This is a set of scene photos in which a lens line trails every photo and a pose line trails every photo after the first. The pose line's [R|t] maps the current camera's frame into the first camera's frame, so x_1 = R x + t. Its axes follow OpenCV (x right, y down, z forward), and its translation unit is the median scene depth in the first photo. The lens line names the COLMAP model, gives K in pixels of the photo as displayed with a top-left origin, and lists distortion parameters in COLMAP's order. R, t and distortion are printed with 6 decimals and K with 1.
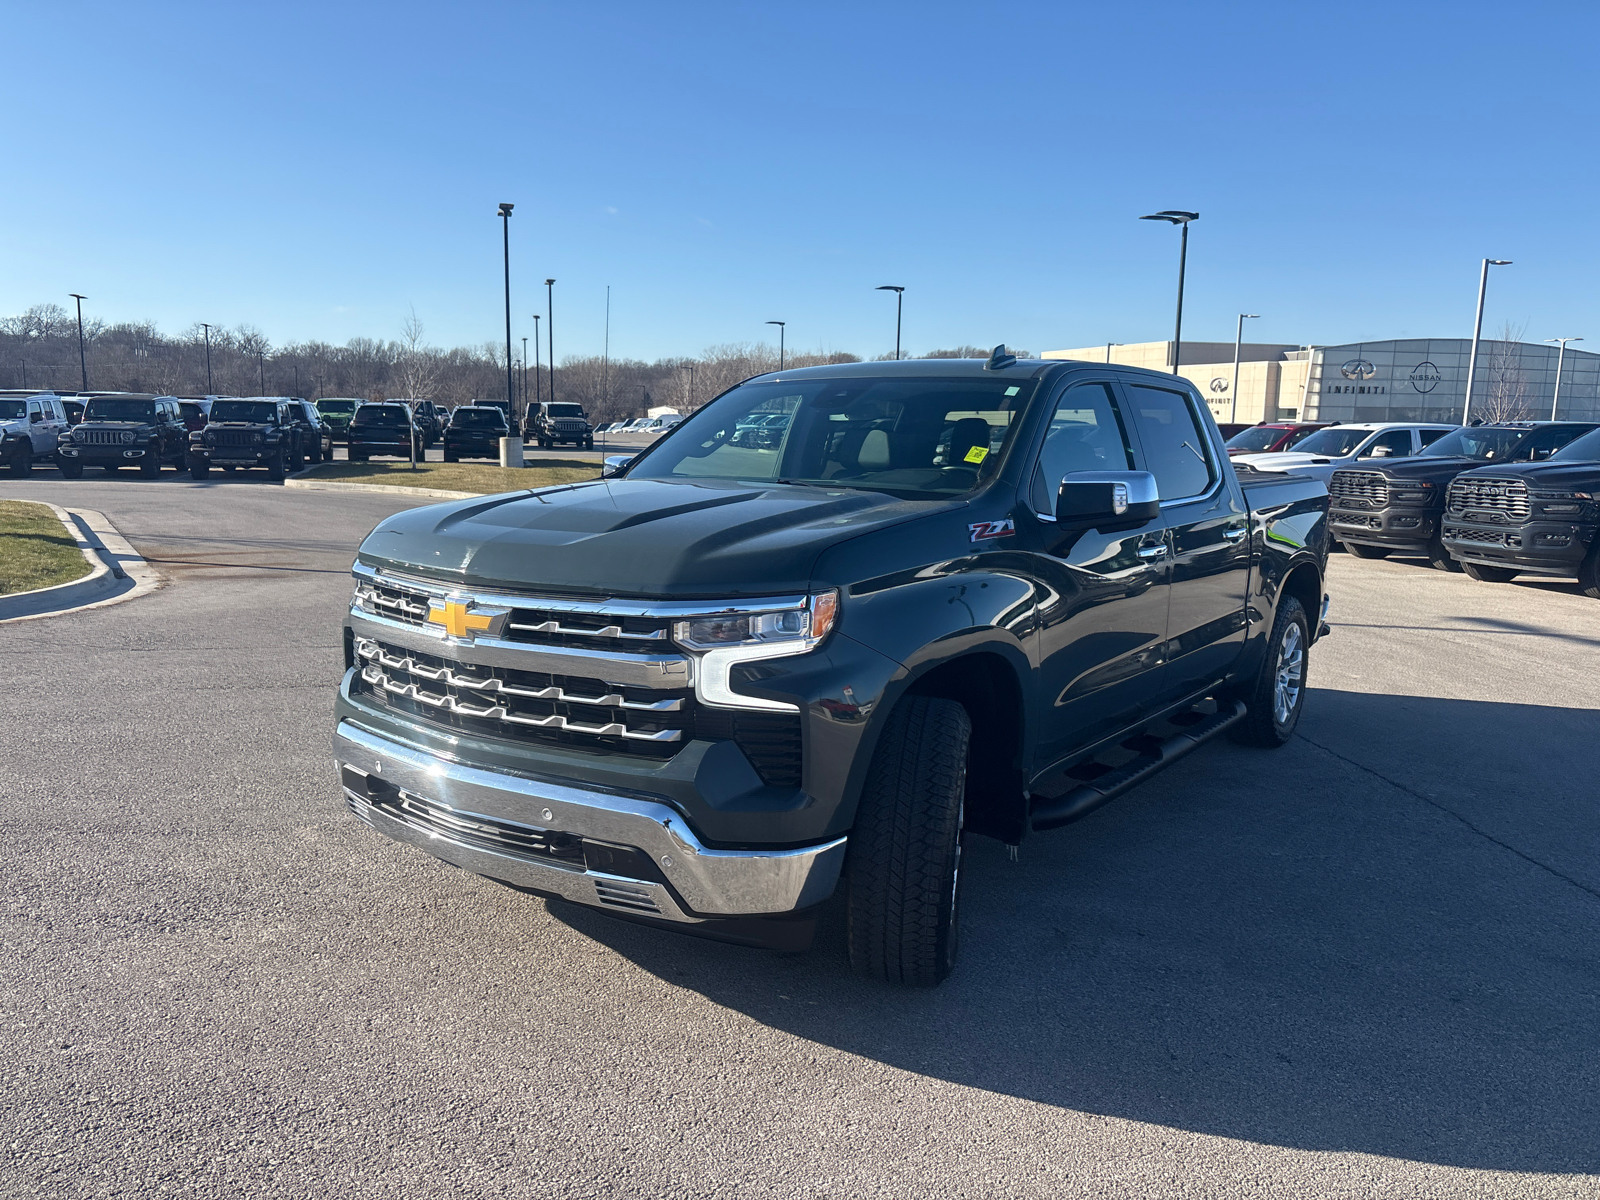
lens RADIAL K [[1200.0, 0, 778.4], [0, 1200.0, 584.4], [0, 0, 1]] dist [0.025941, -0.023291]
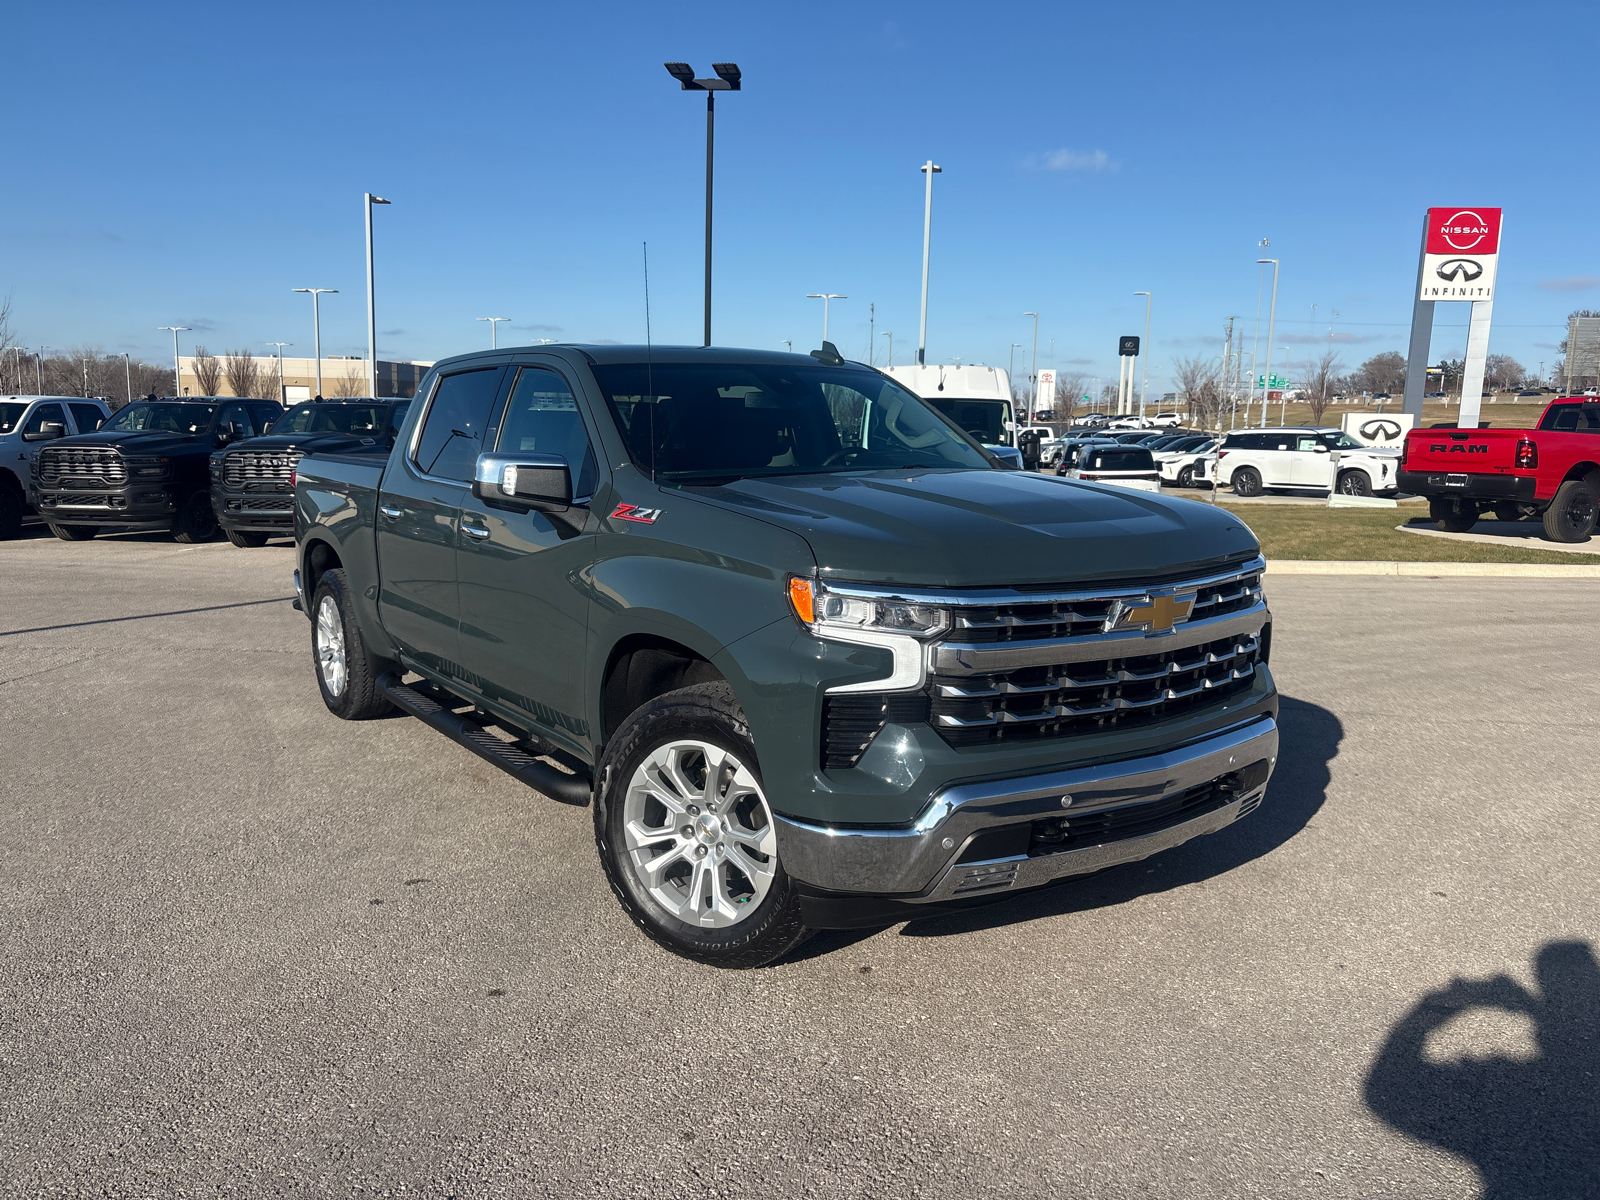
lens RADIAL K [[1200.0, 0, 785.8], [0, 1200.0, 600.5], [0, 0, 1]] dist [0.025941, -0.023291]
pose [[0.322041, -0.152169, 0.934417, -0.243579], [0.116673, 0.985853, 0.120334, -0.026123], [-0.939509, 0.070269, 0.335239, 0.177101]]
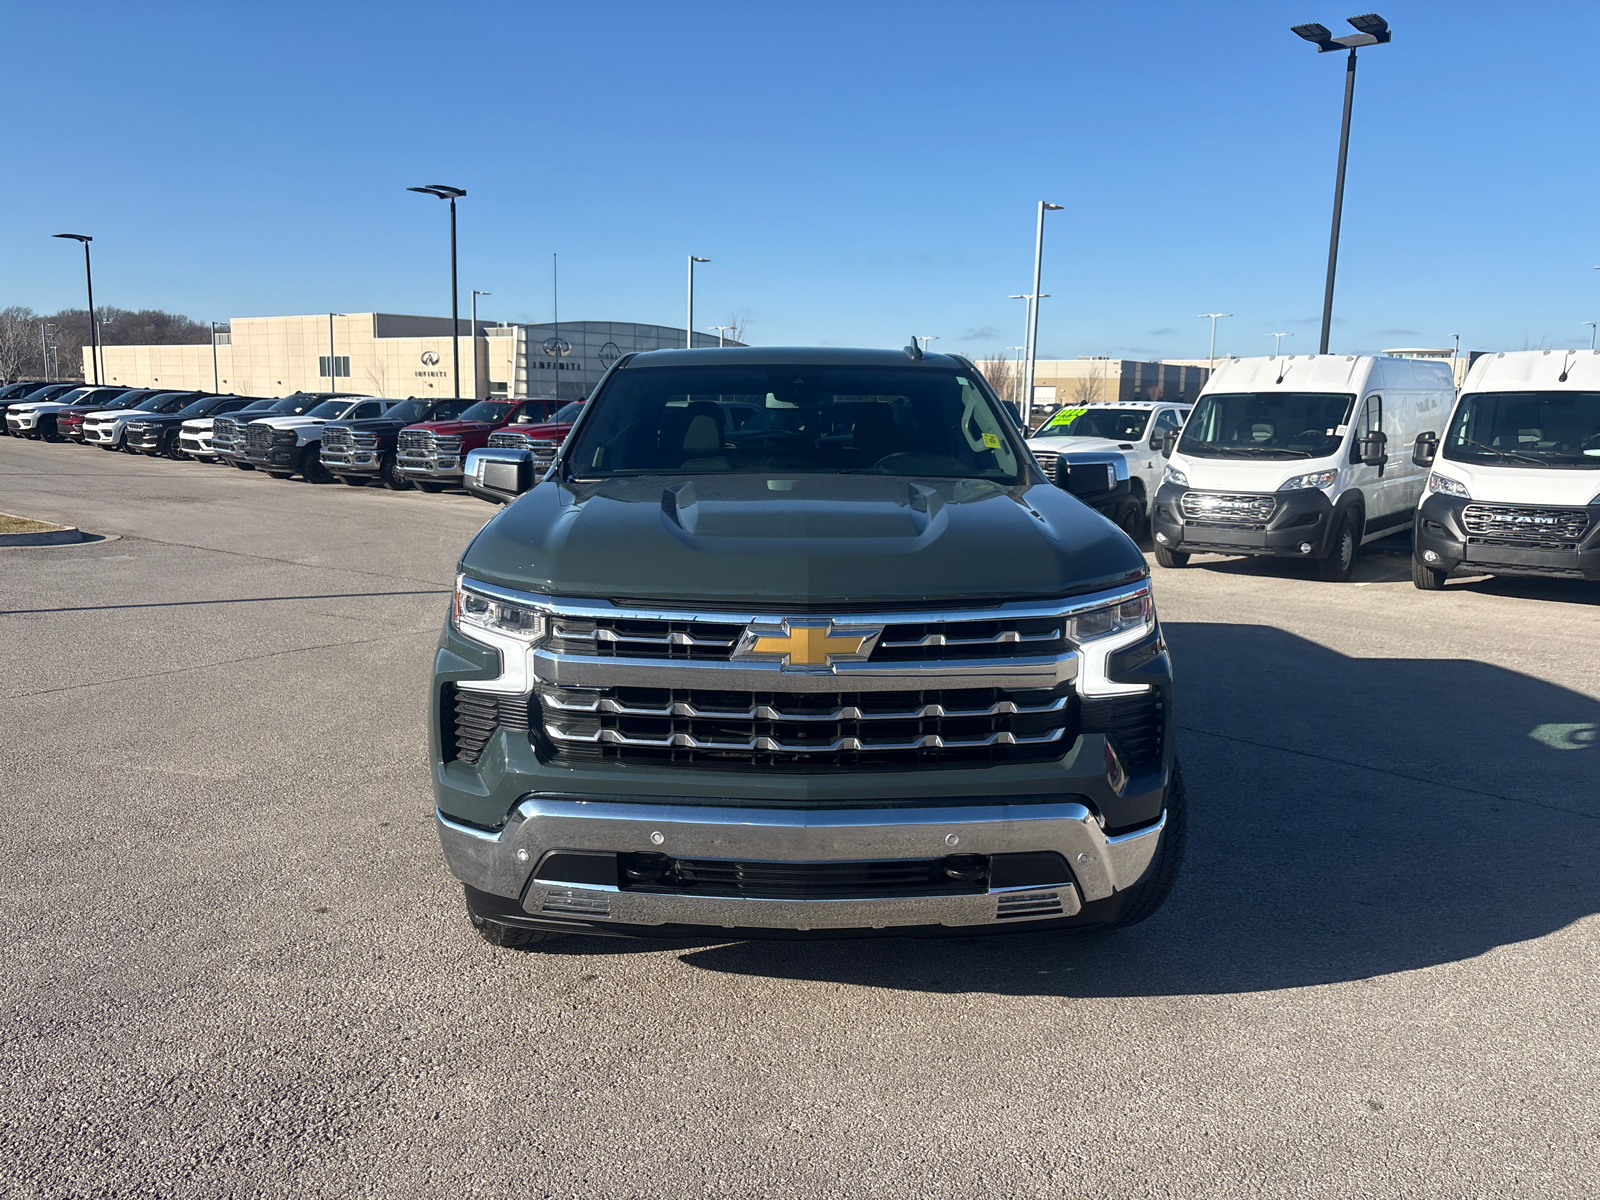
lens RADIAL K [[1200.0, 0, 780.7], [0, 1200.0, 580.2], [0, 0, 1]] dist [0.025941, -0.023291]
pose [[0.801373, -0.090313, 0.591308, -0.146122], [0.078879, 0.995859, 0.045202, -0.011019], [-0.592942, 0.010418, 0.805178, 0.057102]]
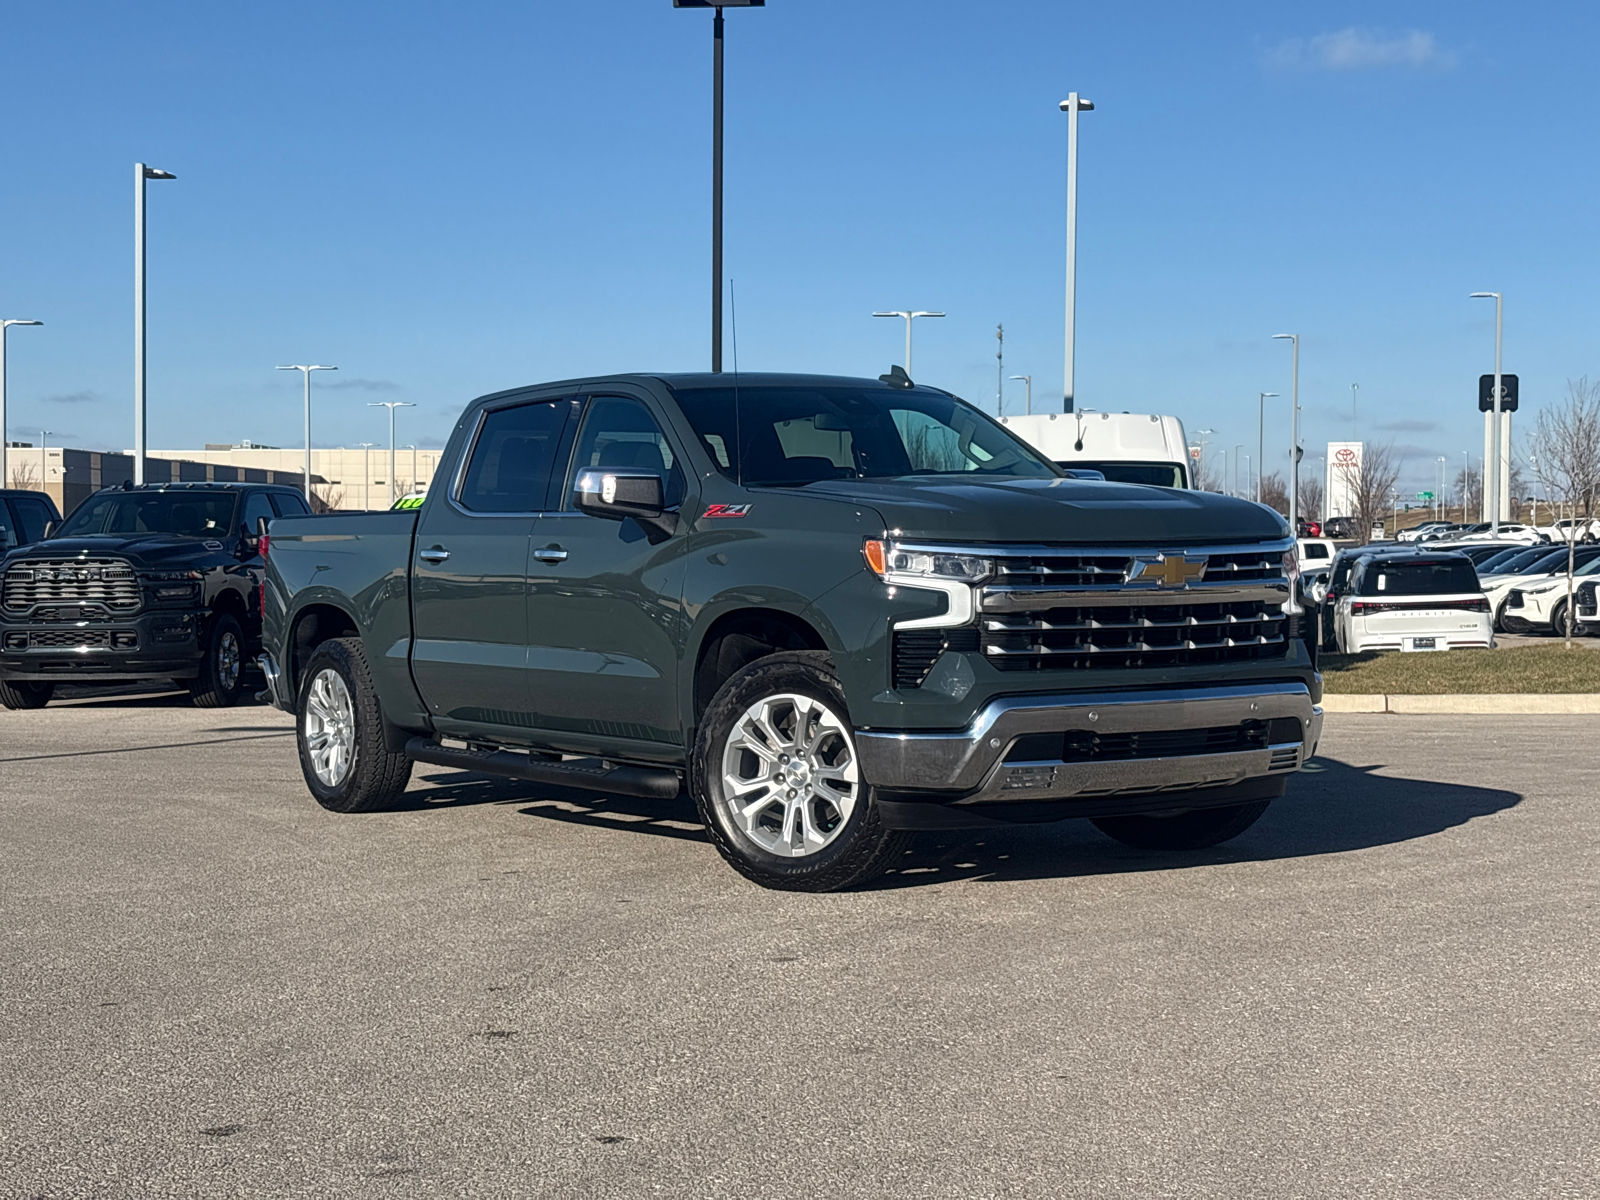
lens RADIAL K [[2348.0, 0, 749.6], [0, 2348.0, 583.2], [0, 0, 1]] dist [0.120913, 0.000000]
pose [[0.356581, -0.030973, 0.933751, -0.495132], [0.132958, 0.990960, -0.017903, 0.005157], [-0.924755, 0.130533, 0.357476, 0.099872]]
